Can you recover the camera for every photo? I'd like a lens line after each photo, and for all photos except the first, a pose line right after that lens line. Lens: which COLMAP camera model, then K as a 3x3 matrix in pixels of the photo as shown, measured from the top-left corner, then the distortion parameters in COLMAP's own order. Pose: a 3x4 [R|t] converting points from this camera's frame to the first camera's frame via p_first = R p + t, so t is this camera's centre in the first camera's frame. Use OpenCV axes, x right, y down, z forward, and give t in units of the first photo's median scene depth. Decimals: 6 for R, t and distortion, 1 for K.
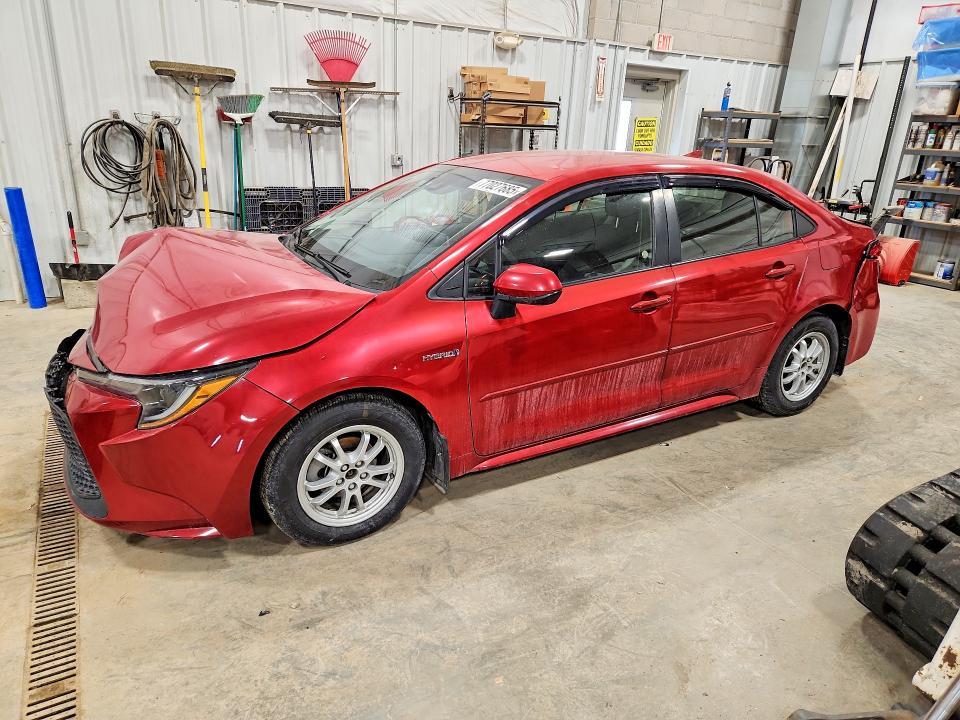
lens RADIAL K [[628.2, 0, 467.8], [0, 628.2, 359.5], [0, 0, 1]] dist [0.040411, -0.028592]
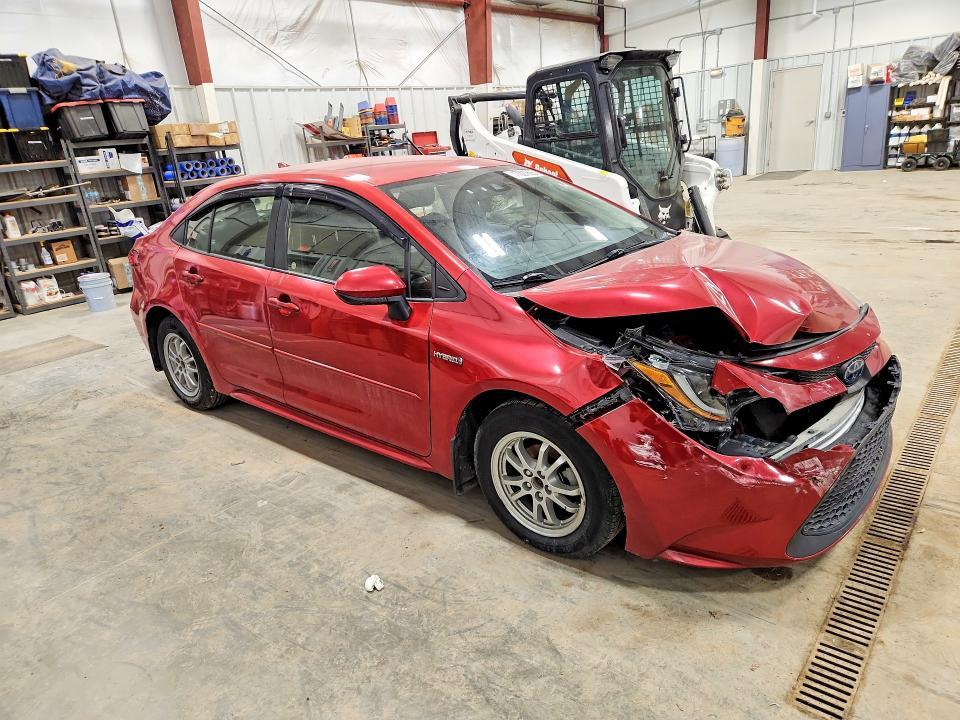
lens RADIAL K [[633.5, 0, 494.9], [0, 633.5, 370.1], [0, 0, 1]] dist [0.018443, -0.002572]
pose [[-0.352094, -0.330271, 0.875758, -0.582232], [0.393167, 0.796928, 0.458613, -0.290279], [-0.849382, 0.505793, -0.150742, 0.750747]]
